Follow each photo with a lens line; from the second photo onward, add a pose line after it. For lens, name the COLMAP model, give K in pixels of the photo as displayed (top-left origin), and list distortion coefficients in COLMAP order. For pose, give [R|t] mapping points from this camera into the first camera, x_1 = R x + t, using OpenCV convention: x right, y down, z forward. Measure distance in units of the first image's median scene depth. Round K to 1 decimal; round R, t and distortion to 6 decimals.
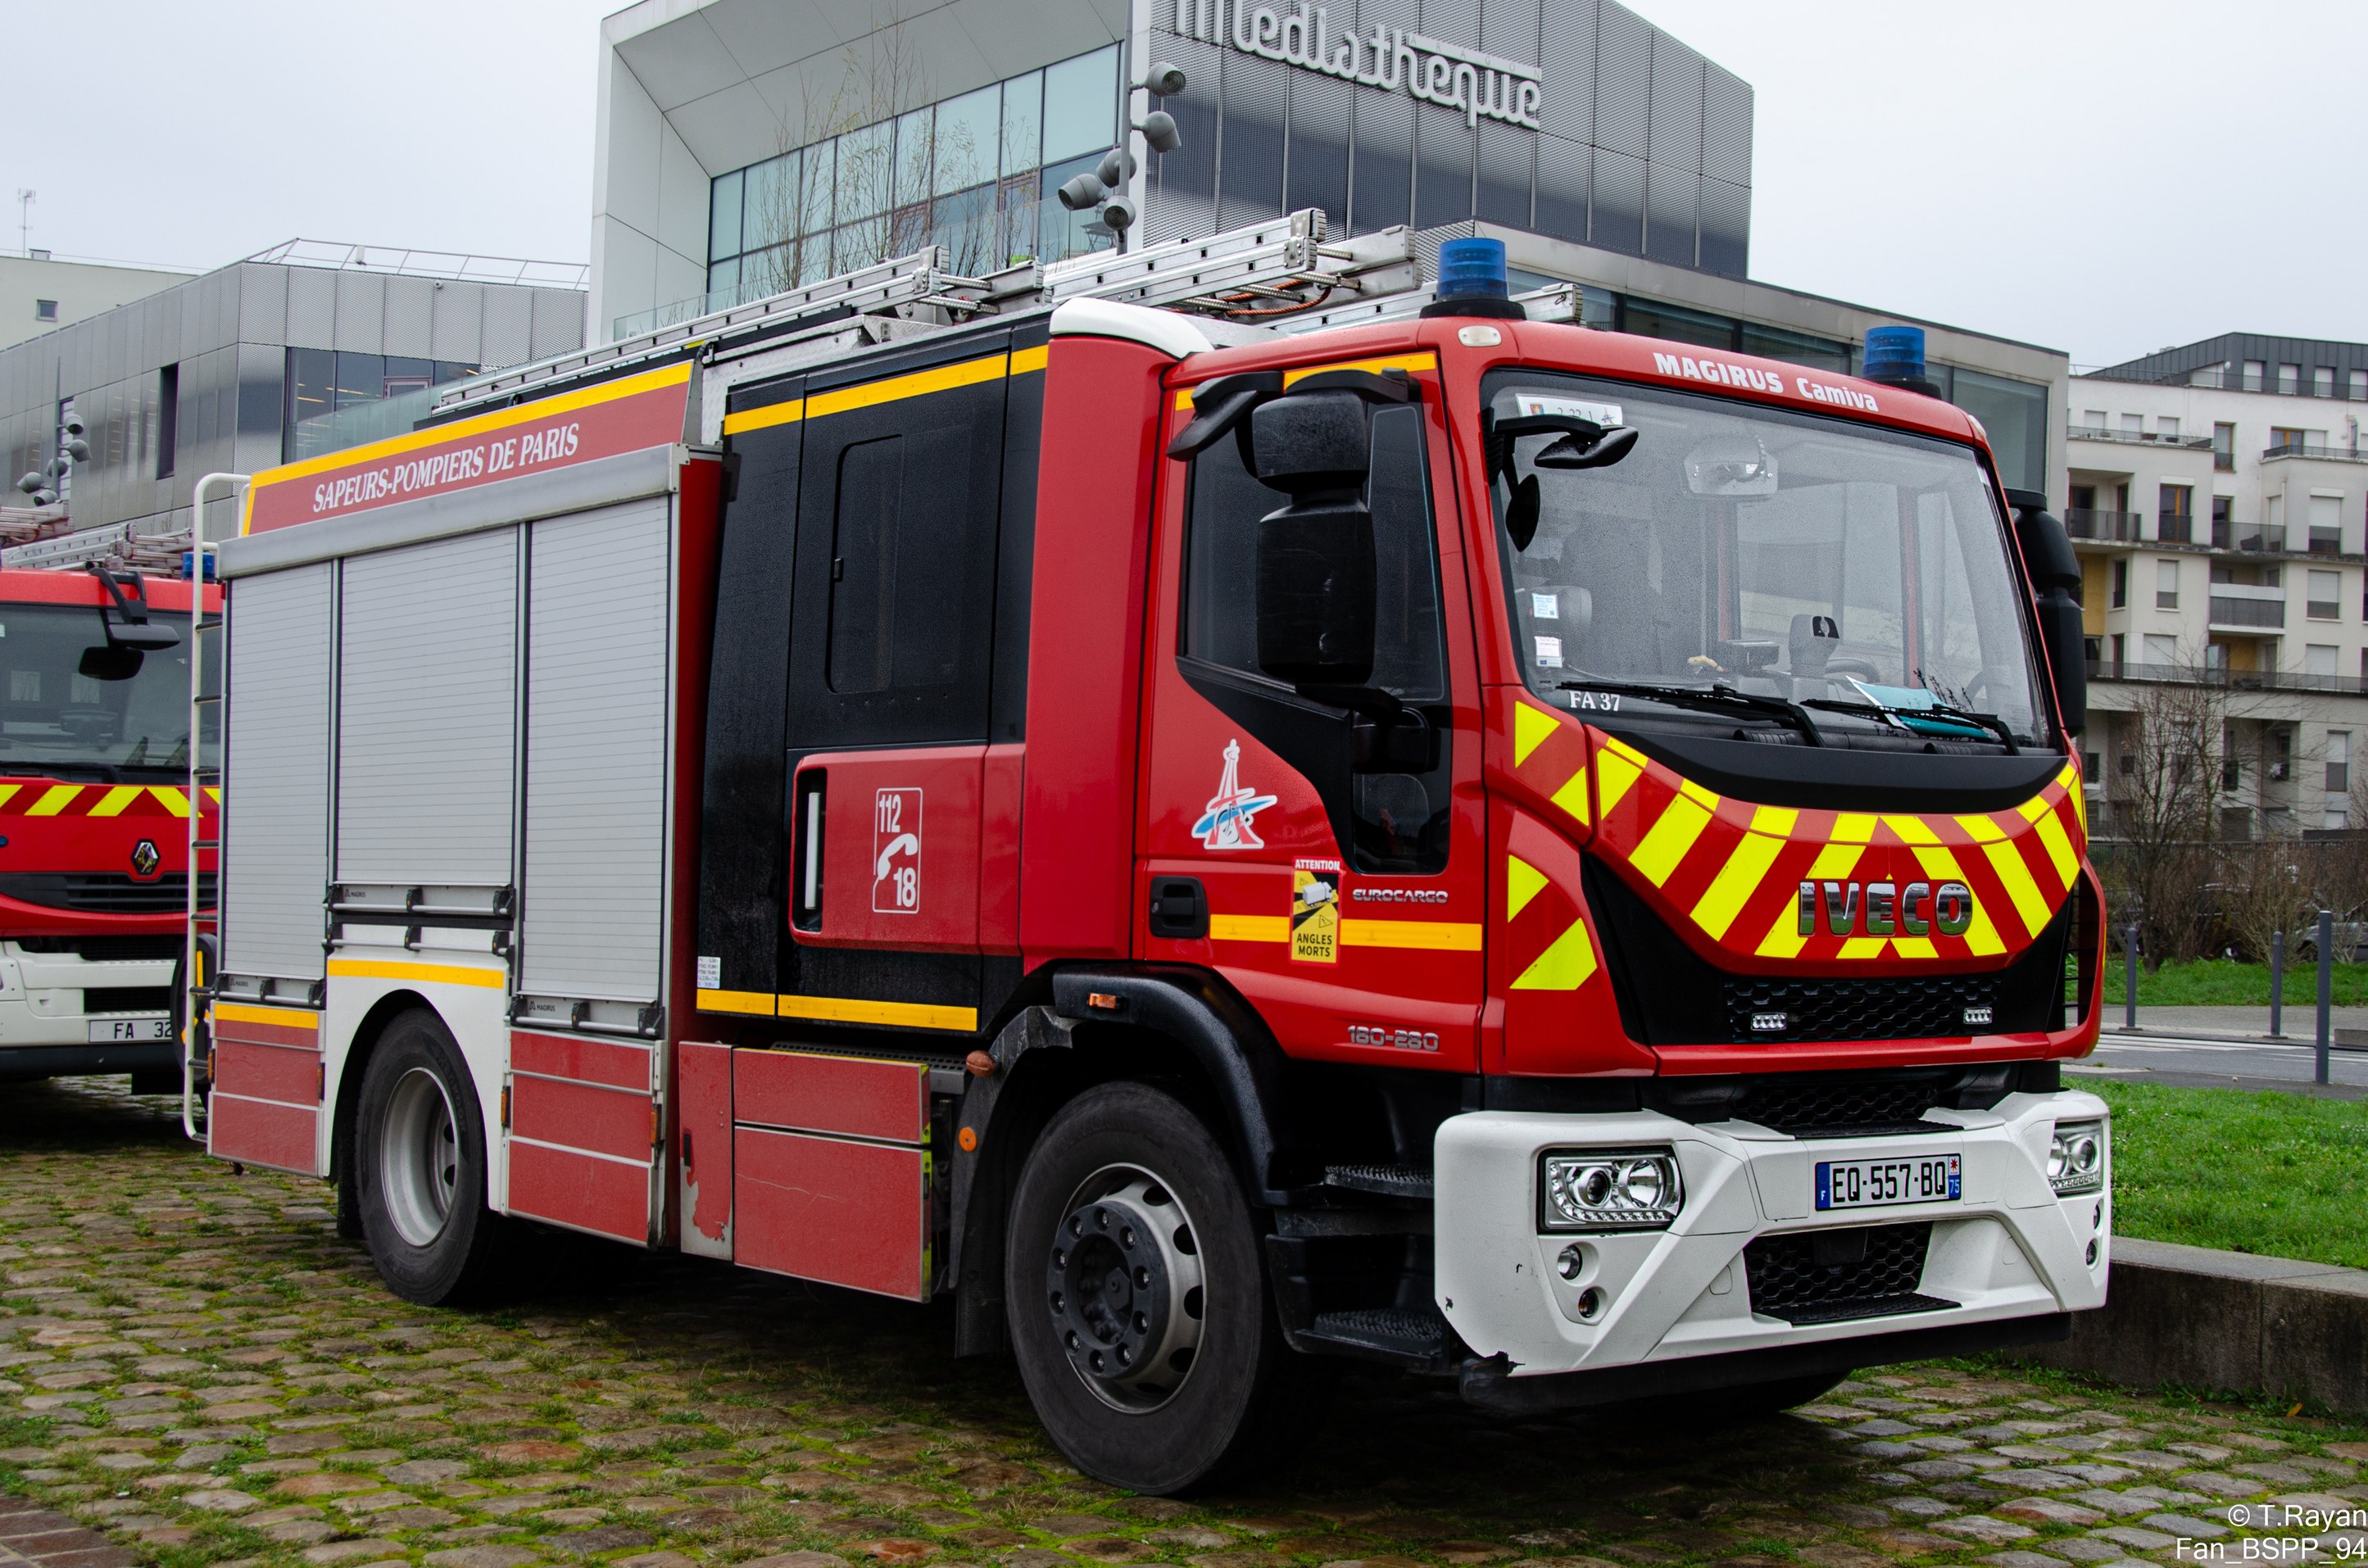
lens RADIAL K [[3326.6, 0, 1172.2], [0, 3326.6, 800.8], [0, 0, 1]] dist [0.034449, 0.000000]
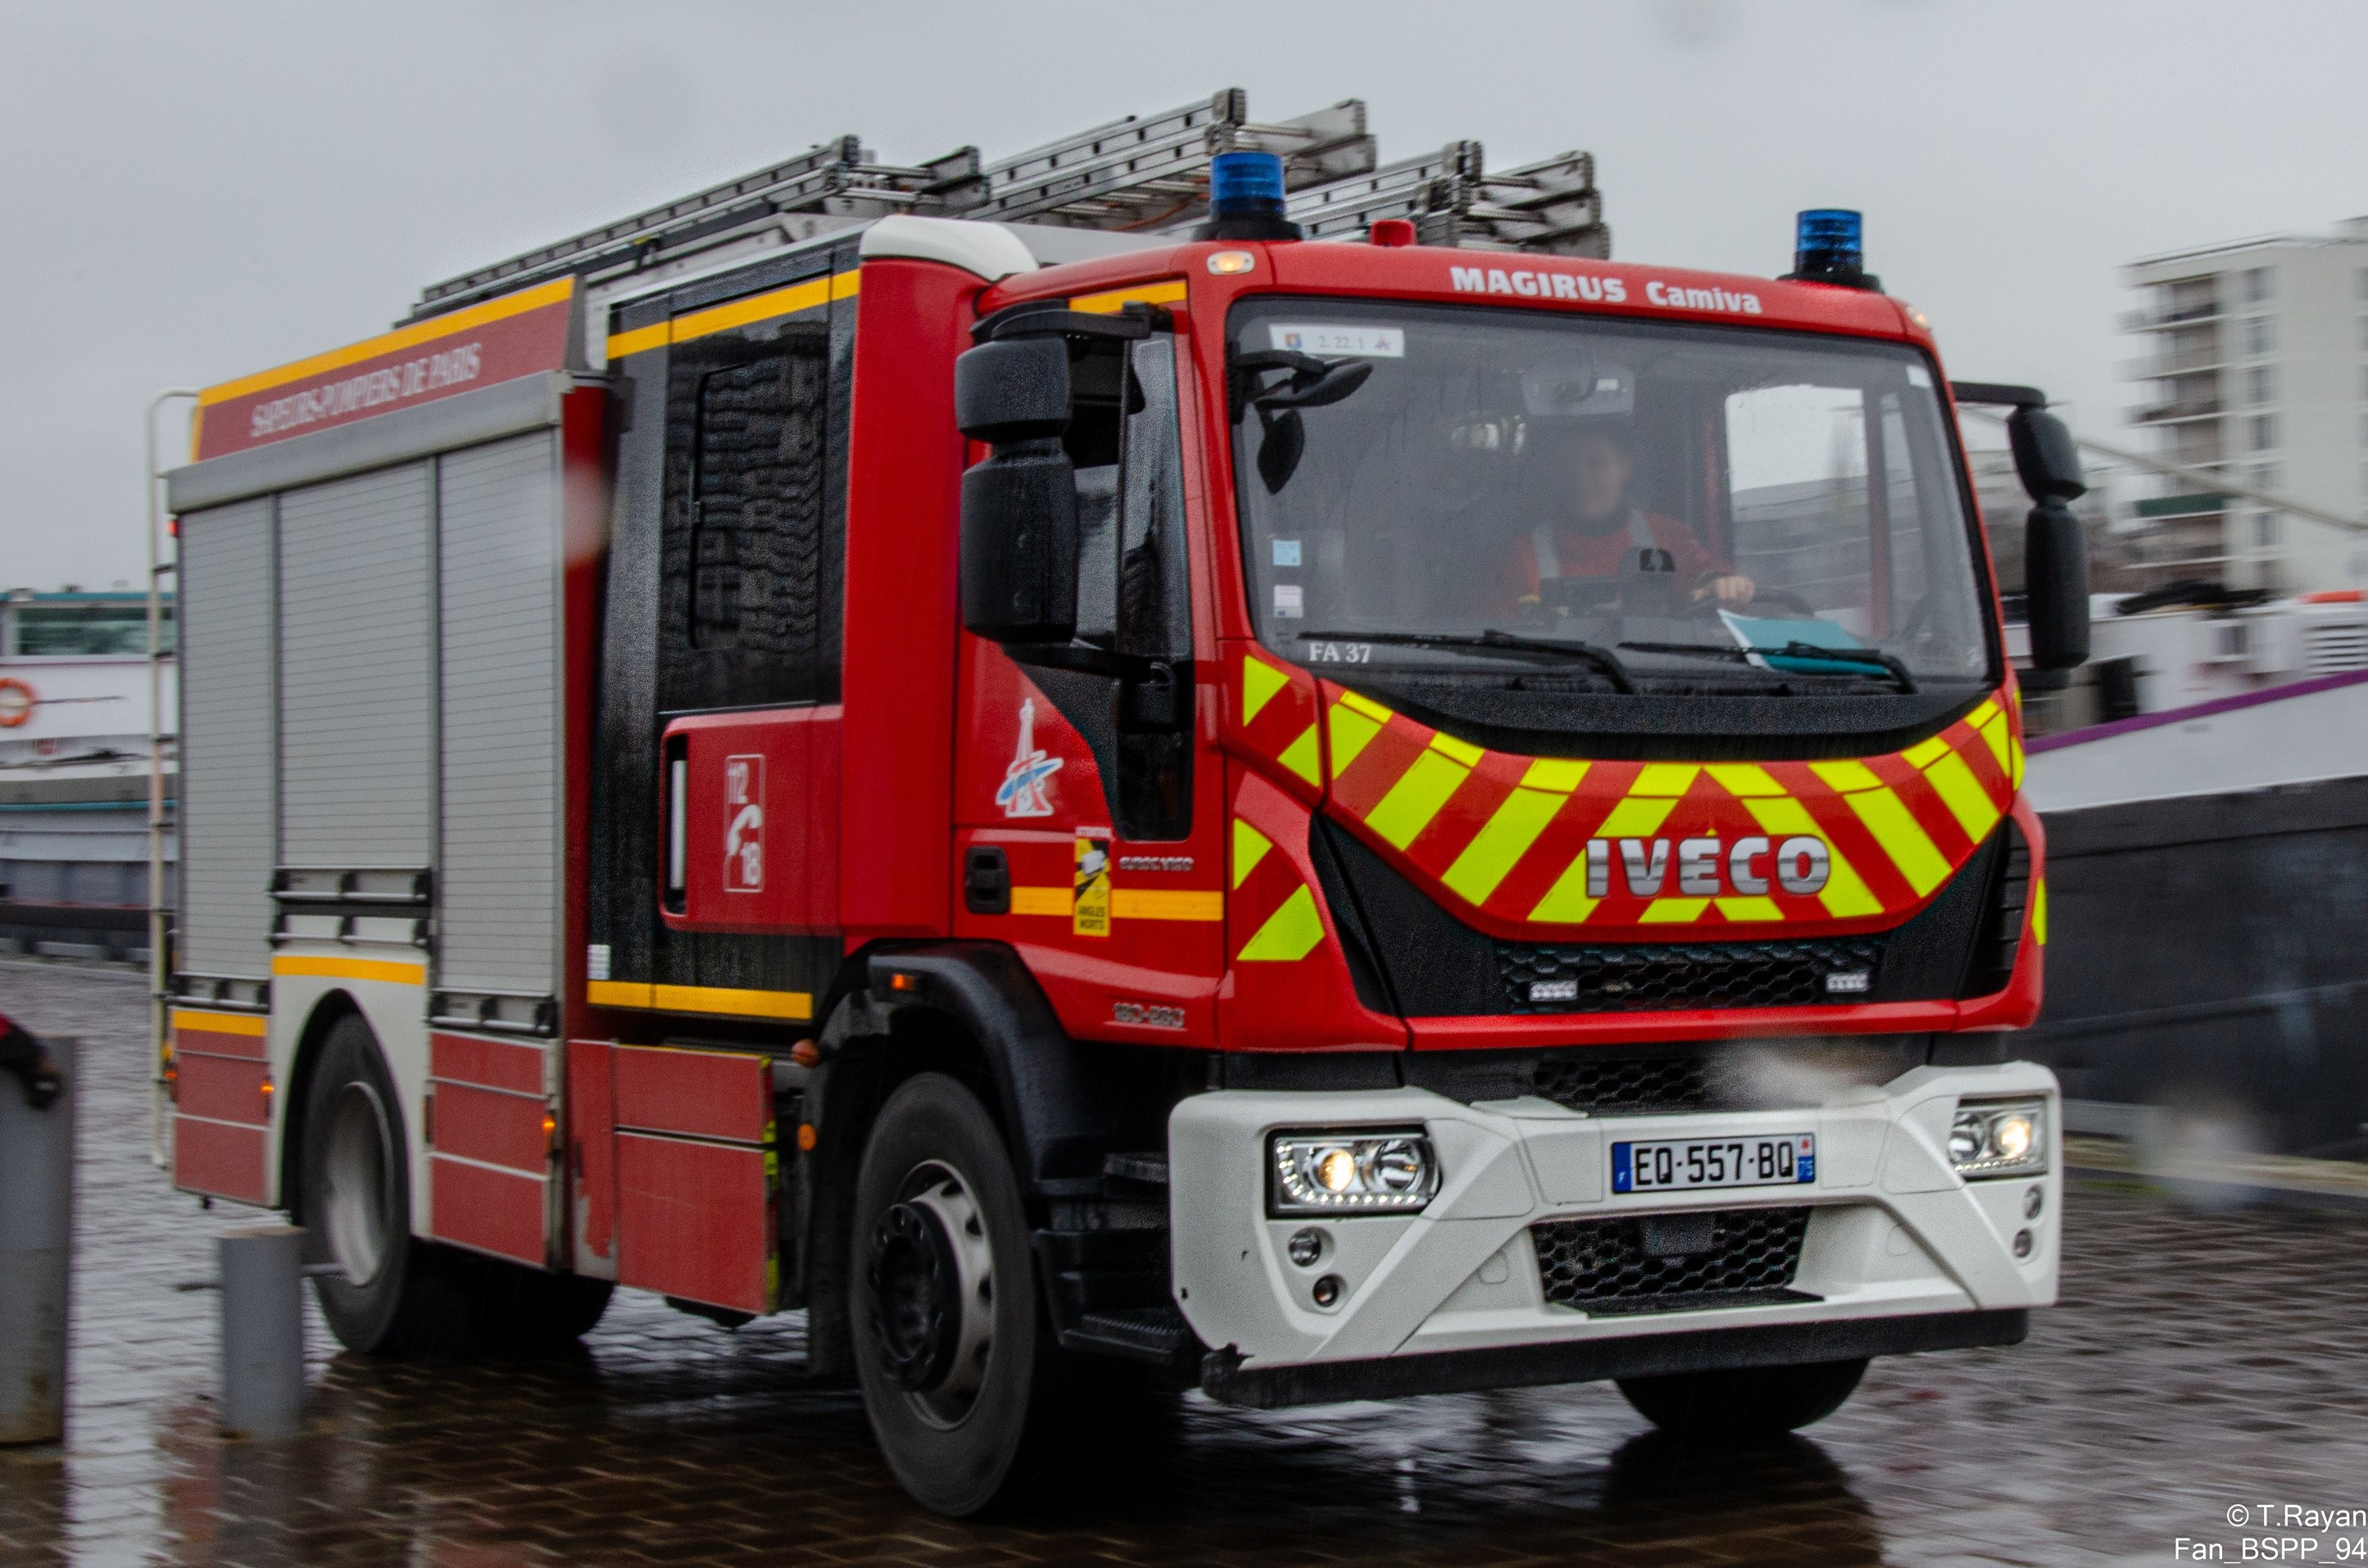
lens RADIAL K [[4260.5, 0, 1194.5], [0, 4260.5, 798.0], [0, 0, 1]] dist [0.264710, 0.000000]
pose [[0.995271, -0.022108, -0.094583, 0.179029], [0.023446, 0.999640, 0.013057, -0.005129], [0.094260, -0.015213, 0.995431, -0.182484]]
